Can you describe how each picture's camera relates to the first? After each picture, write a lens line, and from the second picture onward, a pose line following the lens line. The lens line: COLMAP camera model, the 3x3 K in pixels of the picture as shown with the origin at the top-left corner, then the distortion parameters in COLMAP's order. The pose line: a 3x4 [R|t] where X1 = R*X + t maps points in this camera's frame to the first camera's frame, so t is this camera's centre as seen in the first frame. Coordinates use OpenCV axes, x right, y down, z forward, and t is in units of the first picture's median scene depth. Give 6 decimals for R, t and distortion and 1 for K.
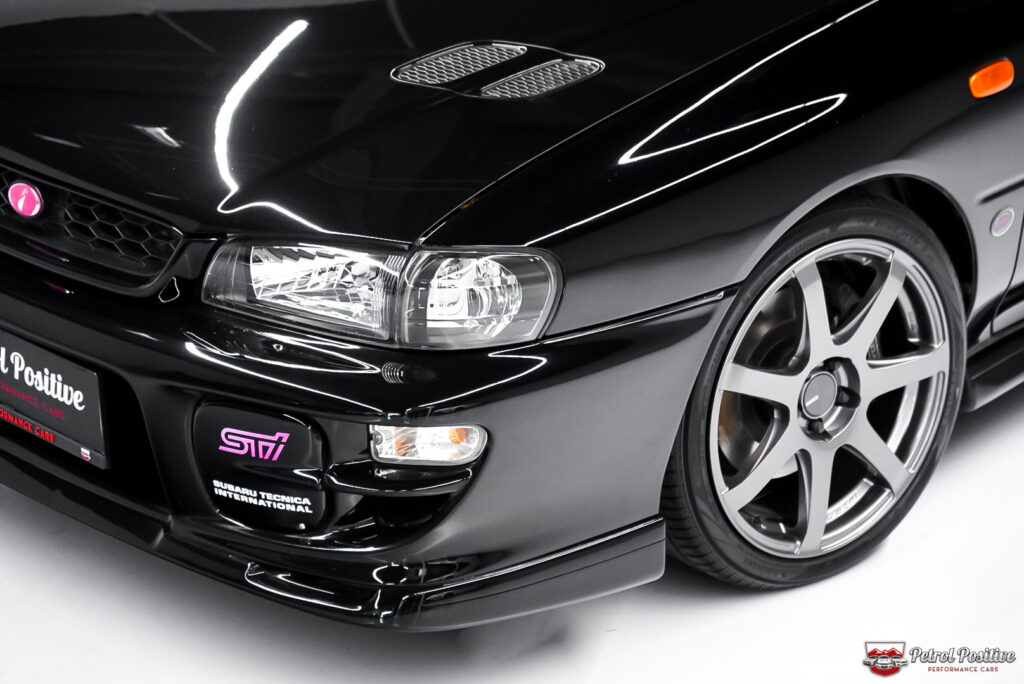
lens RADIAL K [[2569.5, 0, 508.6], [0, 2569.5, 346.2], [0, 0, 1]] dist [-0.097434, 0.000000]
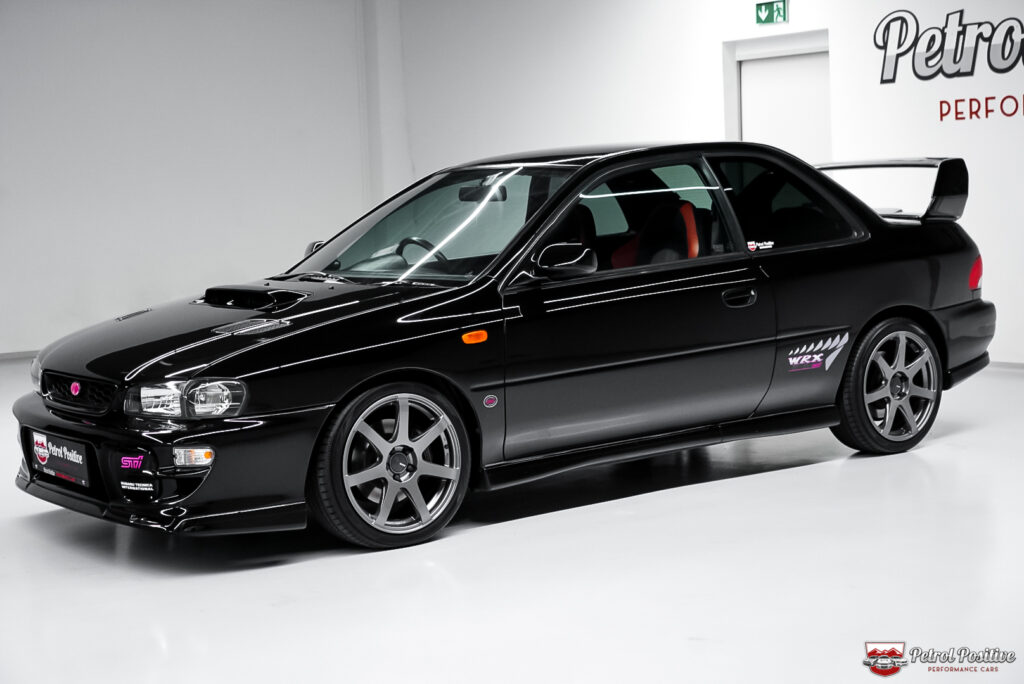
lens RADIAL K [[1641.8, 0, 514.4], [0, 1641.8, 345.0], [0, 0, 1]] dist [0.007001, 0.000000]
pose [[0.986732, -0.032884, -0.158991, 0.521662], [-0.012896, 0.960303, -0.278660, 0.365553], [0.161843, 0.277013, 0.947138, -0.486274]]
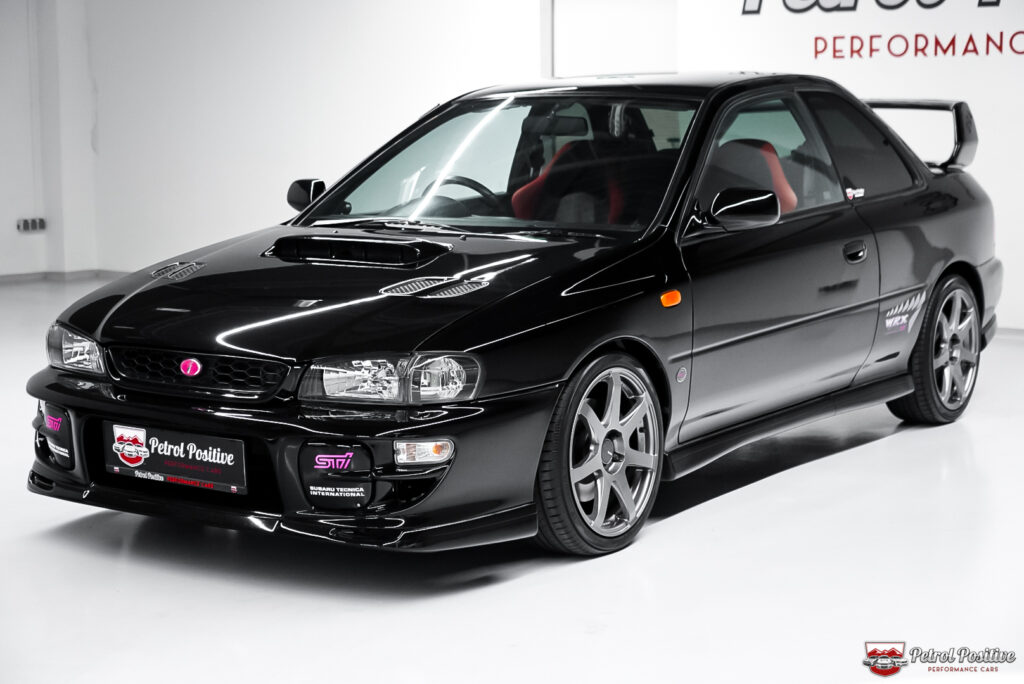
lens RADIAL K [[1829.4, 0, 511.2], [0, 1829.4, 342.0], [0, 0, 1]] dist [-0.006660, 0.000000]
pose [[0.986075, -0.040175, 0.161373, -0.184906], [0.079388, 0.966390, -0.244515, 0.298753], [-0.146126, 0.253921, 0.956123, -0.376617]]
